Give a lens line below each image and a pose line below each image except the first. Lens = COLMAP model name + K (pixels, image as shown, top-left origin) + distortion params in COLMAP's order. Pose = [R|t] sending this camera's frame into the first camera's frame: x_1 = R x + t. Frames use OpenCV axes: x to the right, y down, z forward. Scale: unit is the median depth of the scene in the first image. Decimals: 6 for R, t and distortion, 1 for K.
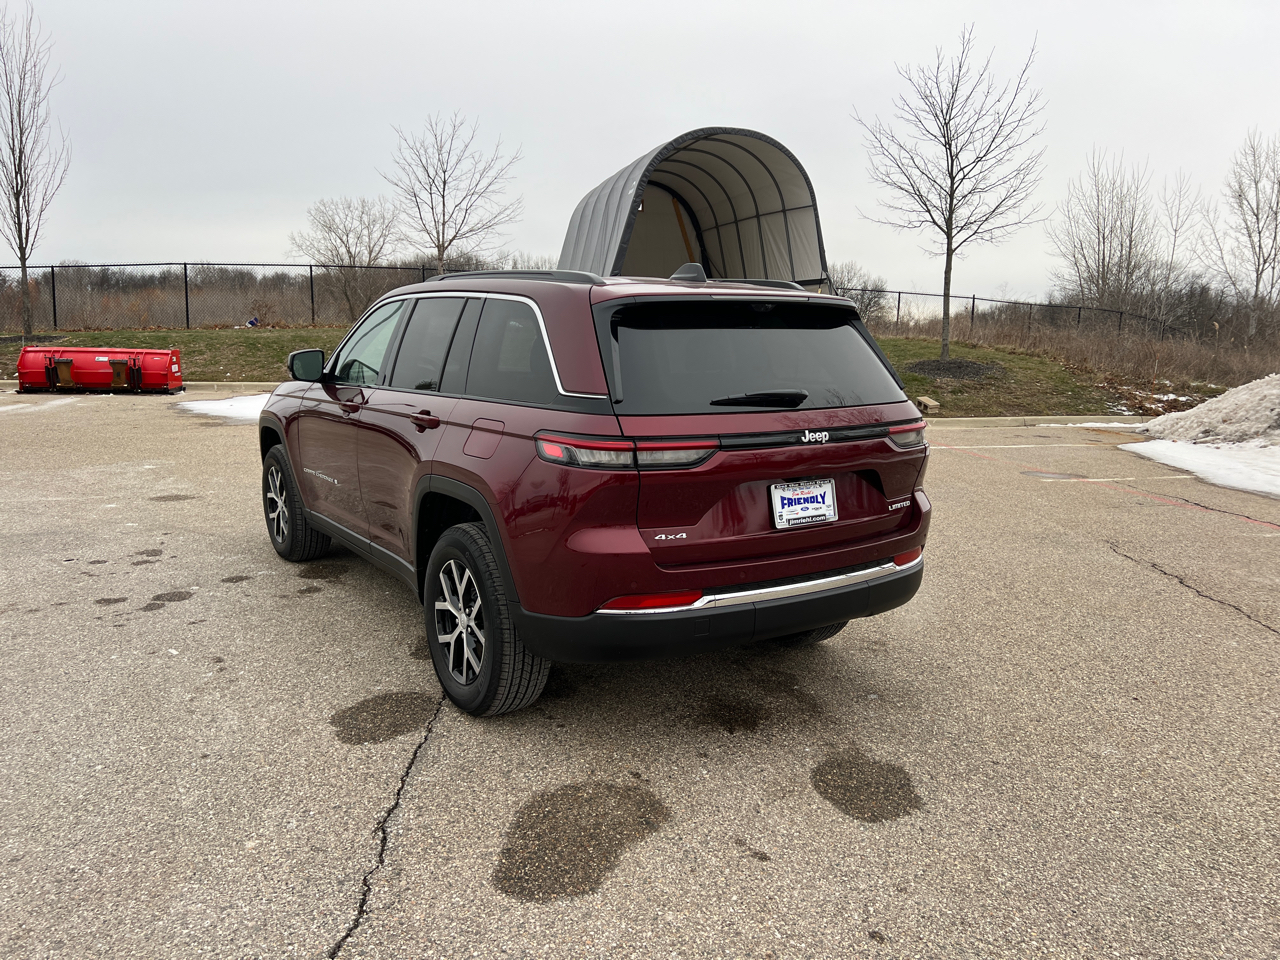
lens RADIAL K [[953.5, 0, 647.3], [0, 953.5, 479.3], [0, 0, 1]] dist [0.057951, -0.055810]
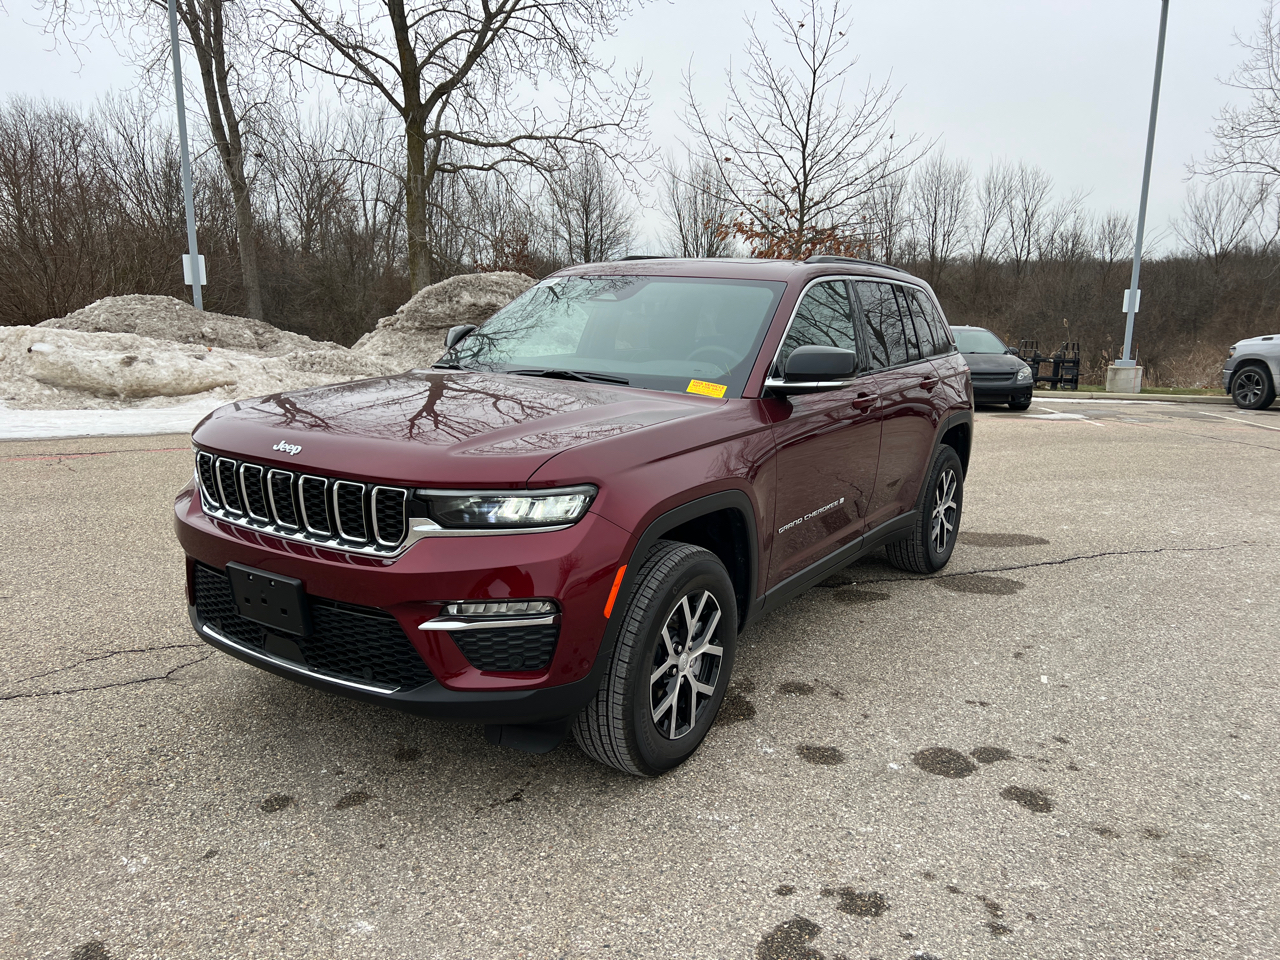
lens RADIAL K [[953.5, 0, 657.2], [0, 953.5, 496.3], [0, 0, 1]] dist [0.057951, -0.055810]
pose [[-0.406505, -0.208901, 0.889446, -1.440738], [0.110118, 0.955211, 0.274675, -0.355056], [-0.906988, 0.209601, -0.365294, 2.103054]]
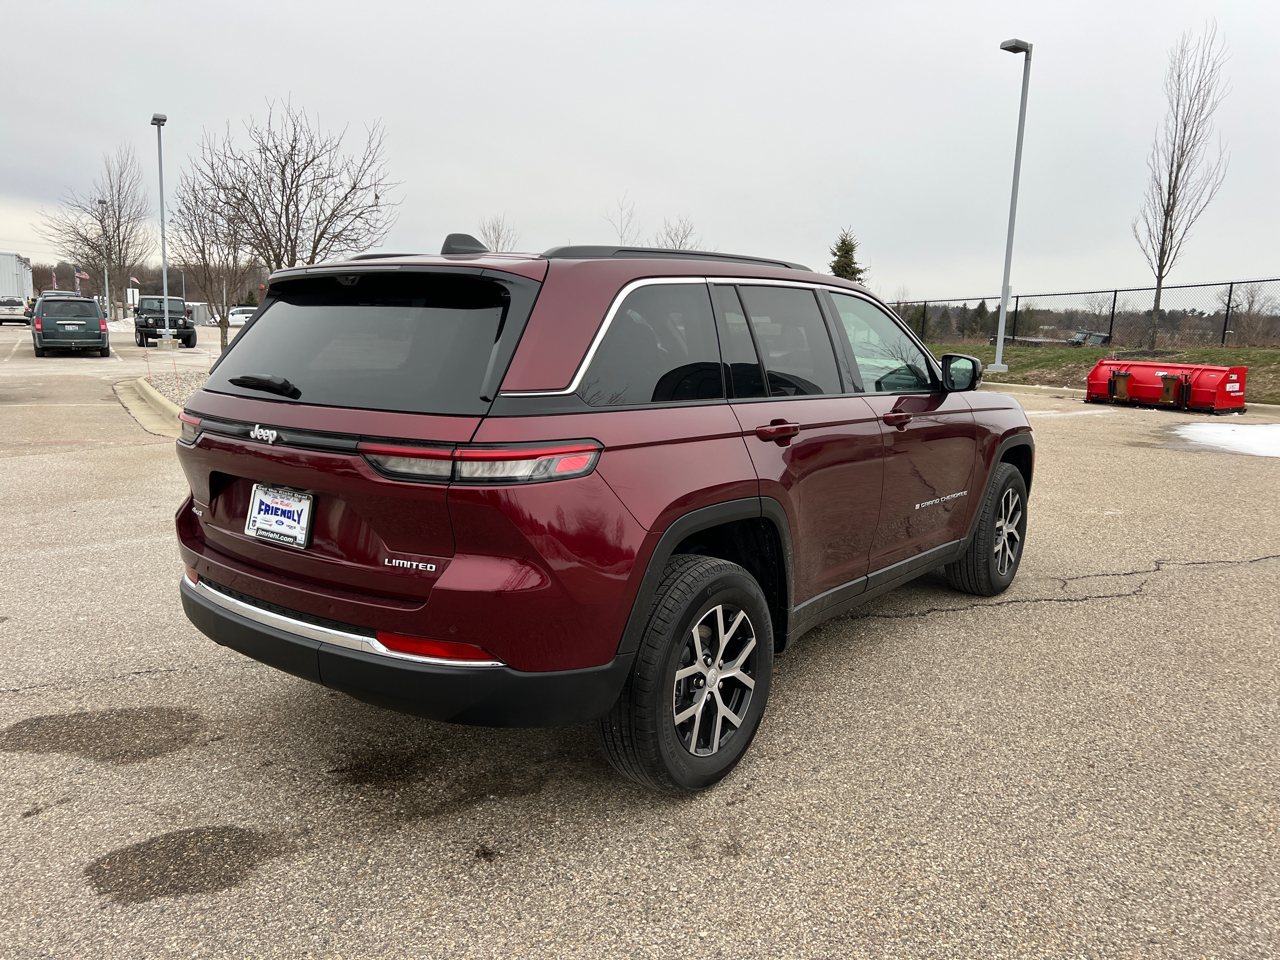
lens RADIAL K [[953.5, 0, 655.4], [0, 953.5, 469.9], [0, 0, 1]] dist [0.057951, -0.055810]
pose [[0.328674, 0.135382, -0.934690, 1.018093], [-0.165280, 0.982645, 0.084209, -0.133775], [0.929869, 0.126808, 0.345346, 0.992979]]
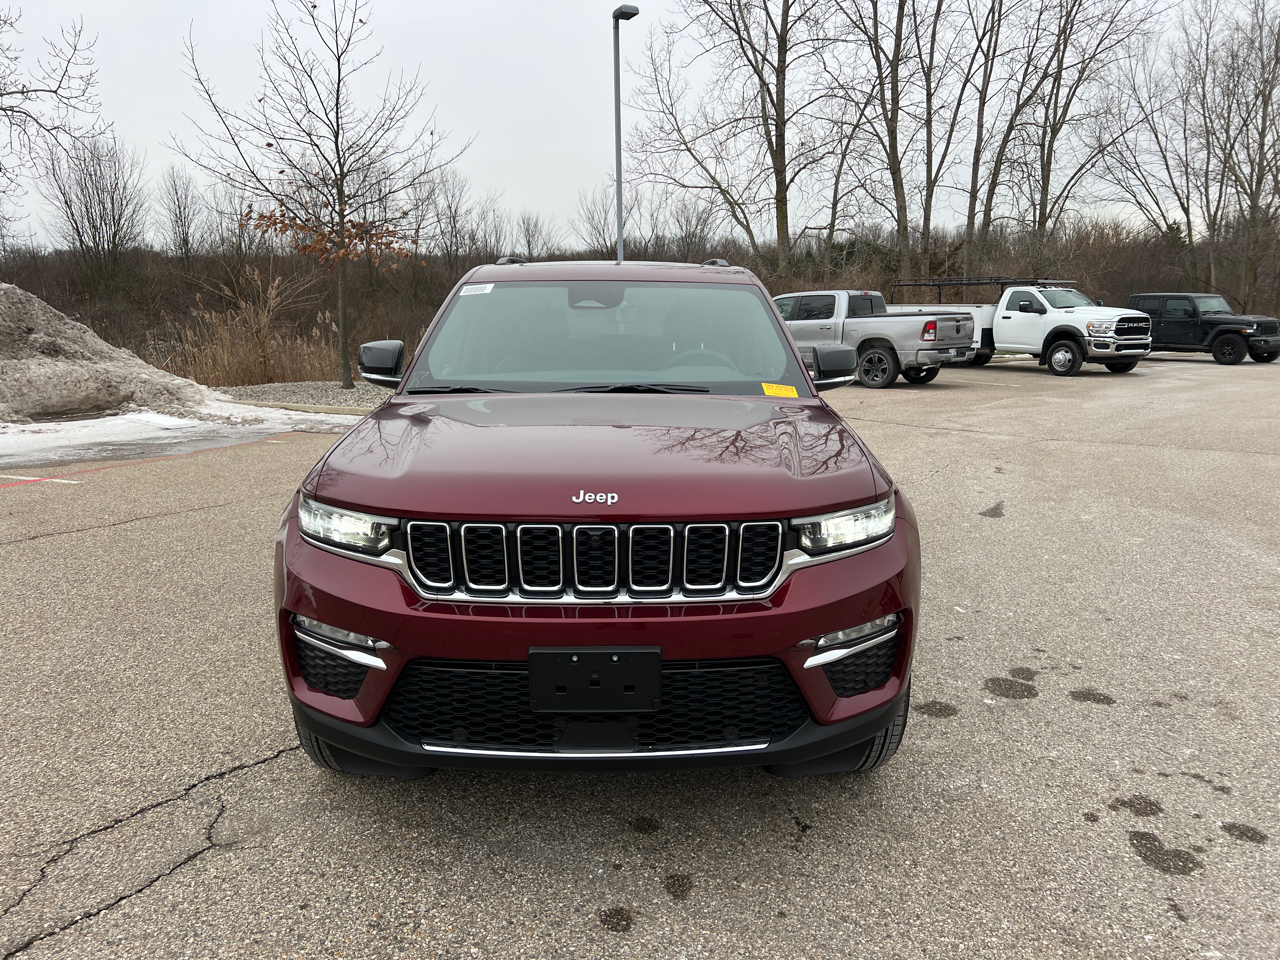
lens RADIAL K [[953.5, 0, 652.3], [0, 953.5, 483.2], [0, 0, 1]] dist [0.057951, -0.055810]
pose [[-0.843629, -0.114940, 0.524480, -0.974461], [0.071568, 0.944030, 0.322002, -0.431452], [-0.532136, 0.309186, -0.788185, 2.591386]]
